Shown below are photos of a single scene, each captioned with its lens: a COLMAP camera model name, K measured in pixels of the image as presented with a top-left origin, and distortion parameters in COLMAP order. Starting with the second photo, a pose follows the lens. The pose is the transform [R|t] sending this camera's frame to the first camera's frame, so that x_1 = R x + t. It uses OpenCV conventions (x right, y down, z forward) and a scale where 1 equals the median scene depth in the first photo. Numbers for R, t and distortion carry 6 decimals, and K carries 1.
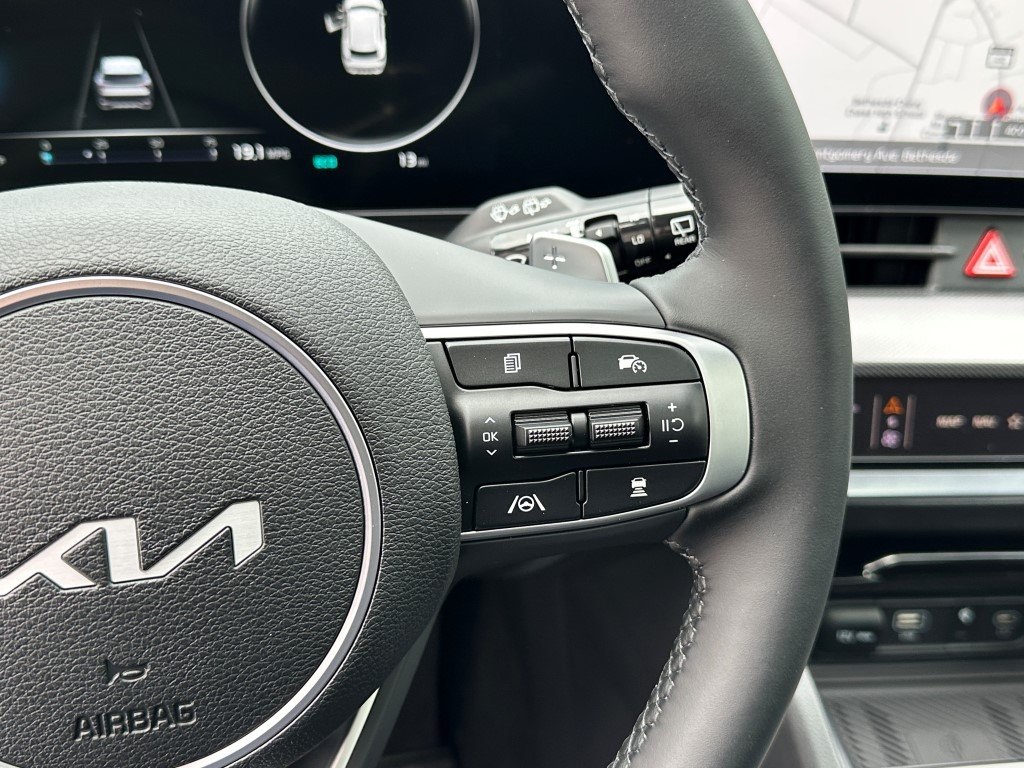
lens RADIAL K [[1166.1, 0, 491.8], [0, 1166.1, 371.5], [0, 0, 1]] dist [0.059898, 0.000000]
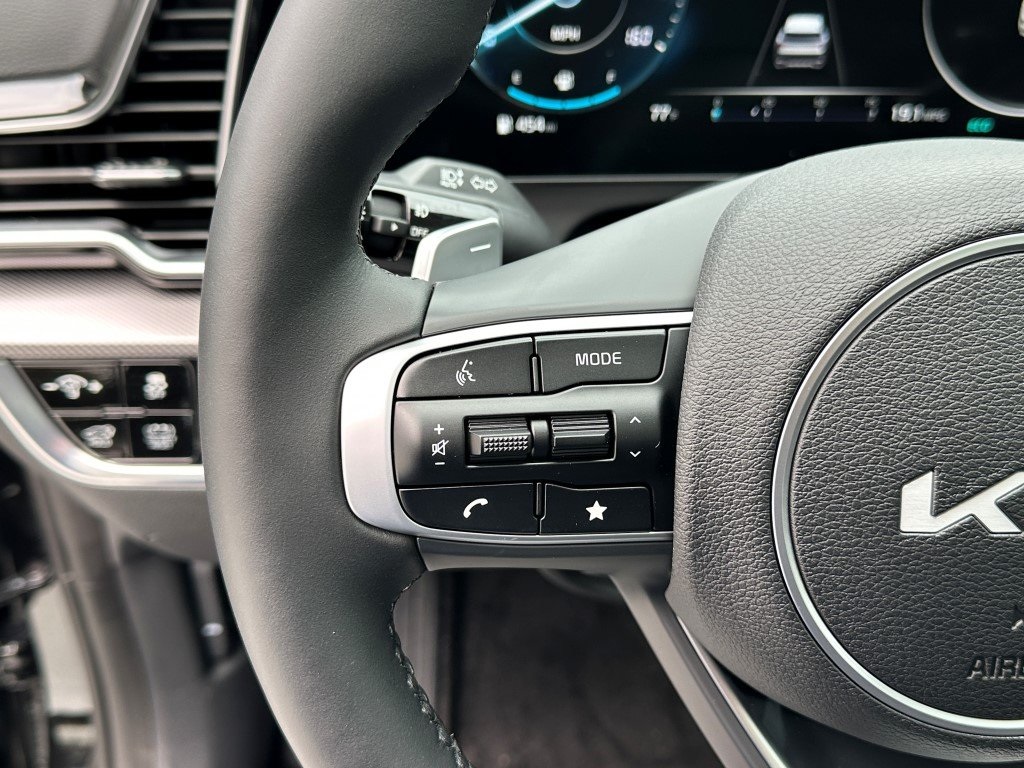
lens RADIAL K [[1166.1, 0, 512.9], [0, 1166.1, 384.8], [0, 0, 1]] dist [0.059898, 0.000000]
pose [[0.973532, 0.083537, -0.212735, -0.312149], [-0.075554, 0.996108, 0.045397, 0.022248], [0.215700, -0.028123, 0.976055, -0.052569]]
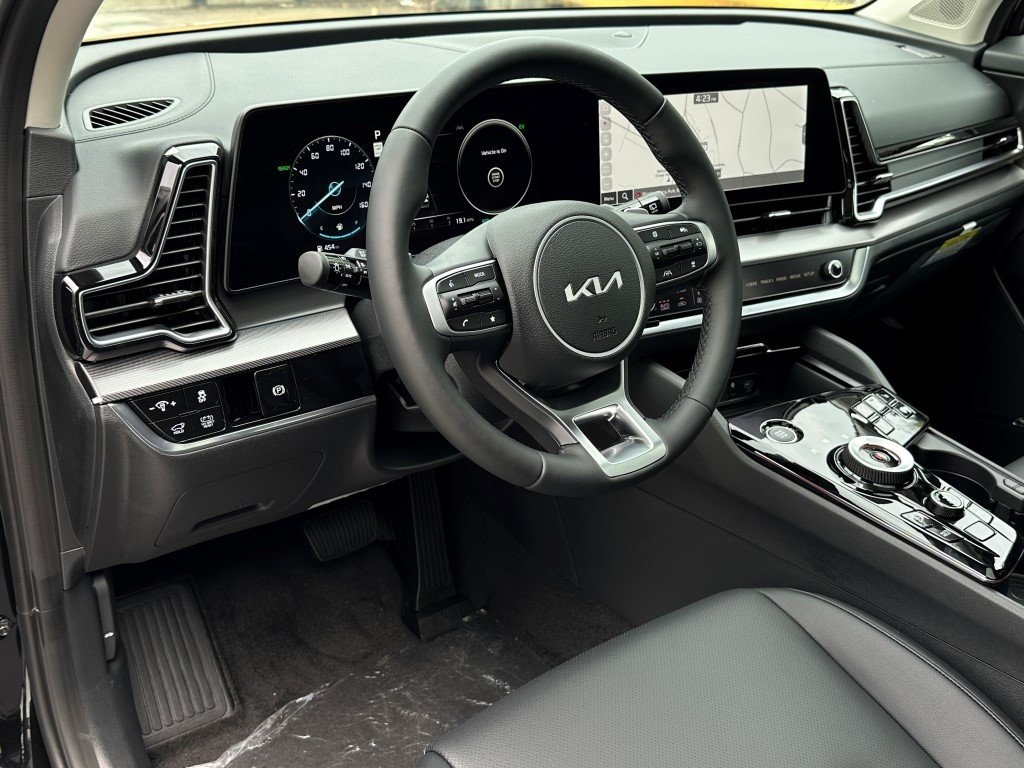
lens RADIAL K [[1088.9, 0, 500.2], [0, 1088.9, 388.8], [0, 0, 1]] dist [0.240907, 0.000000]
pose [[0.915151, -0.200386, 0.349778, -1.053324], [0.242762, 0.966668, -0.081359, 0.380539], [-0.321816, 0.159368, 0.933293, -1.178903]]
